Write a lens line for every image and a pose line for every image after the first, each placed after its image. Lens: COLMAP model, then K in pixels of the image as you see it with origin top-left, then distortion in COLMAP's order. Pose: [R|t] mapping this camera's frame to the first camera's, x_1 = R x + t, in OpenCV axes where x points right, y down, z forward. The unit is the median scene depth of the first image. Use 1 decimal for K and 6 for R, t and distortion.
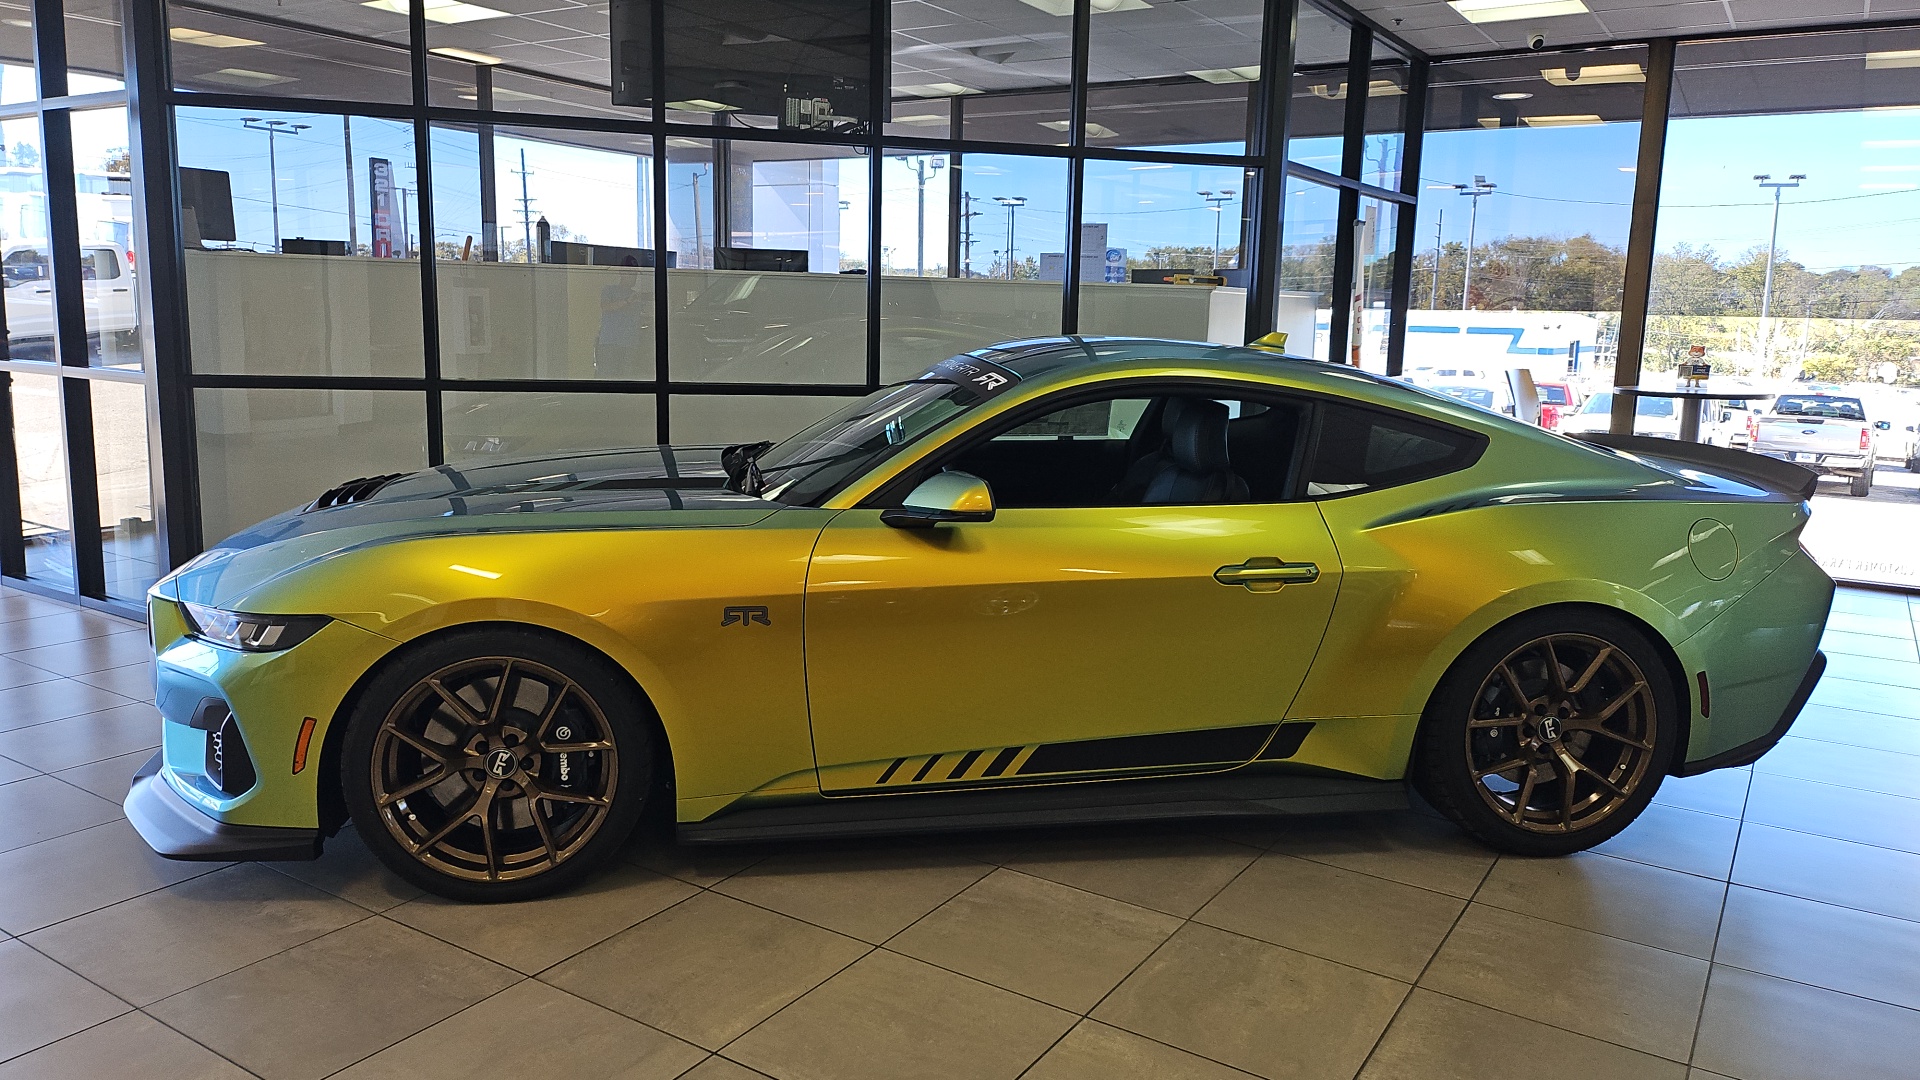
lens RADIAL K [[1326.5, 0, 960.0], [0, 1326.5, 540.0], [0, 0, 1]] dist [0.017495, -0.000670]
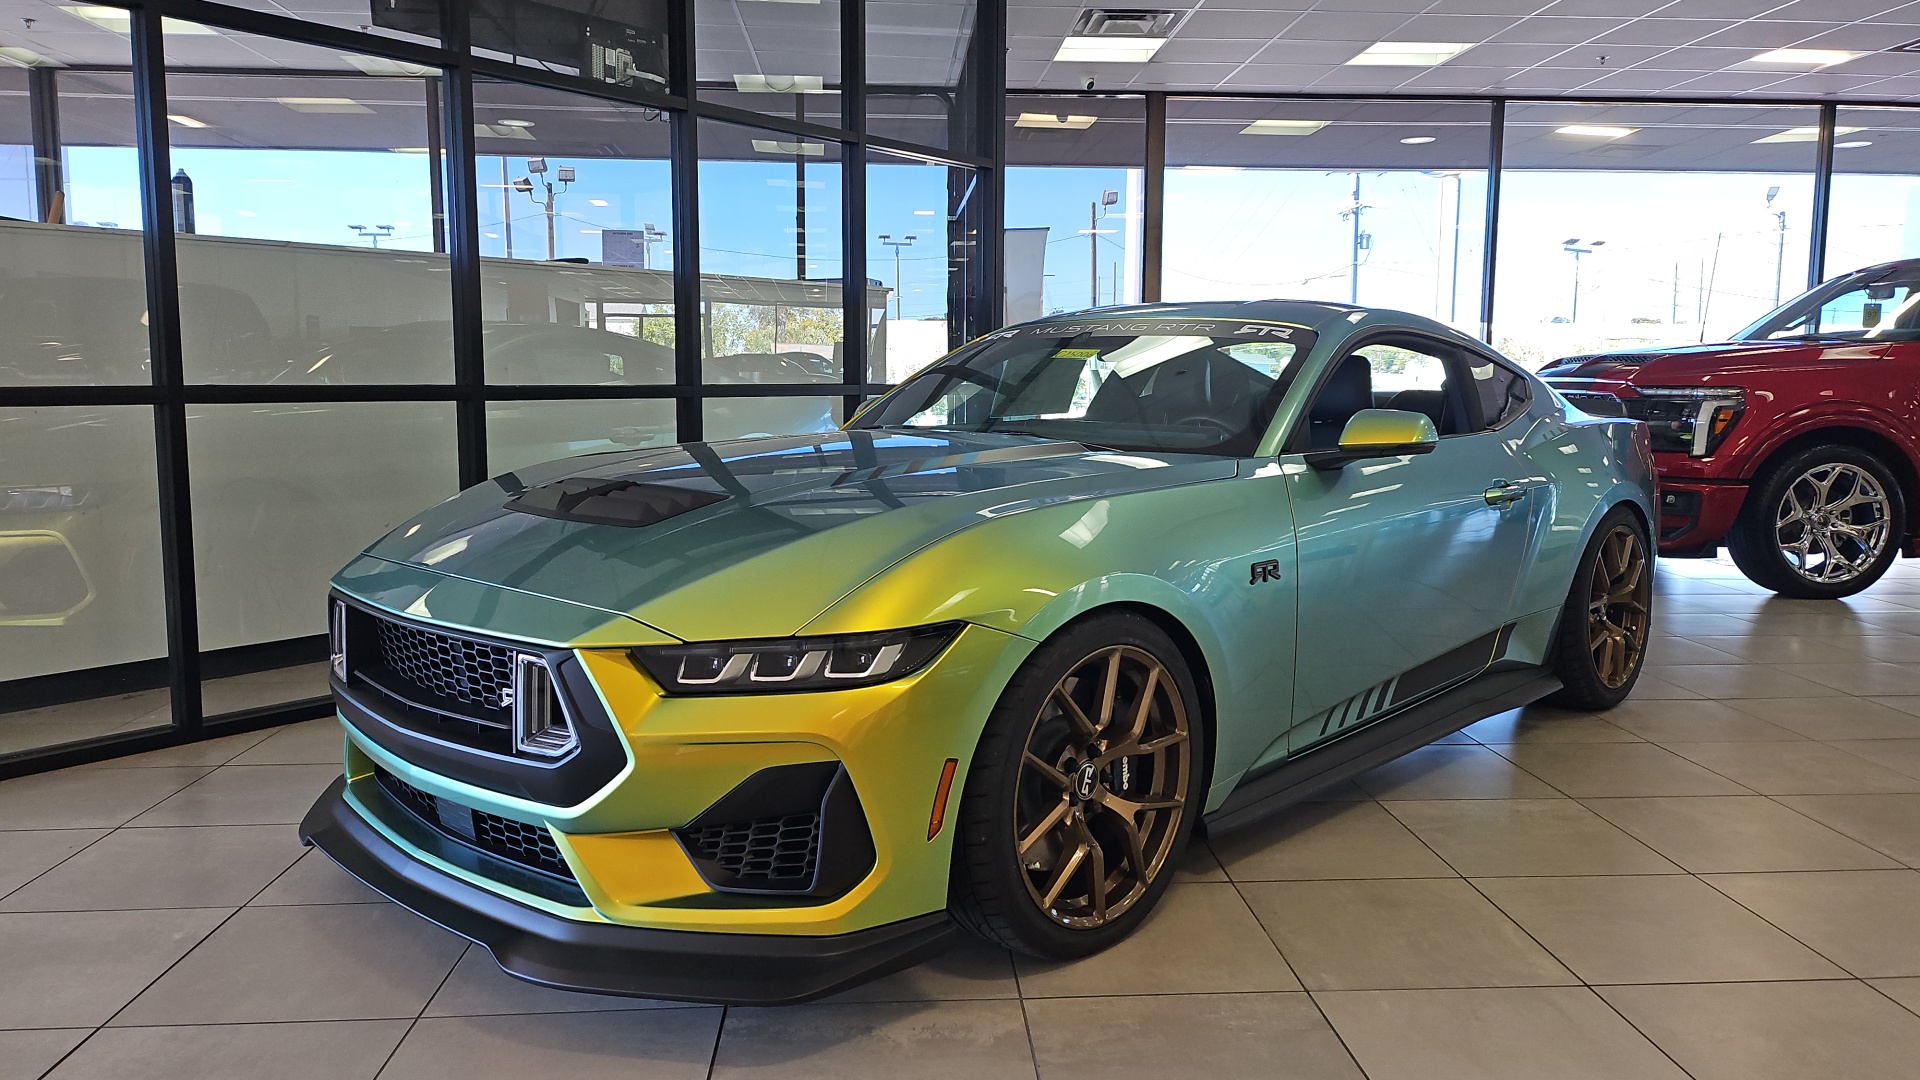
lens RADIAL K [[1359.2, 0, 960.0], [0, 1359.2, 540.0], [0, 0, 1]] dist [0.069018, 0.000039]
pose [[0.799445, -0.093052, 0.593489, -0.886196], [0.117916, 0.993019, -0.003142, 0.012256], [-0.589053, 0.072493, 0.804836, 0.346981]]
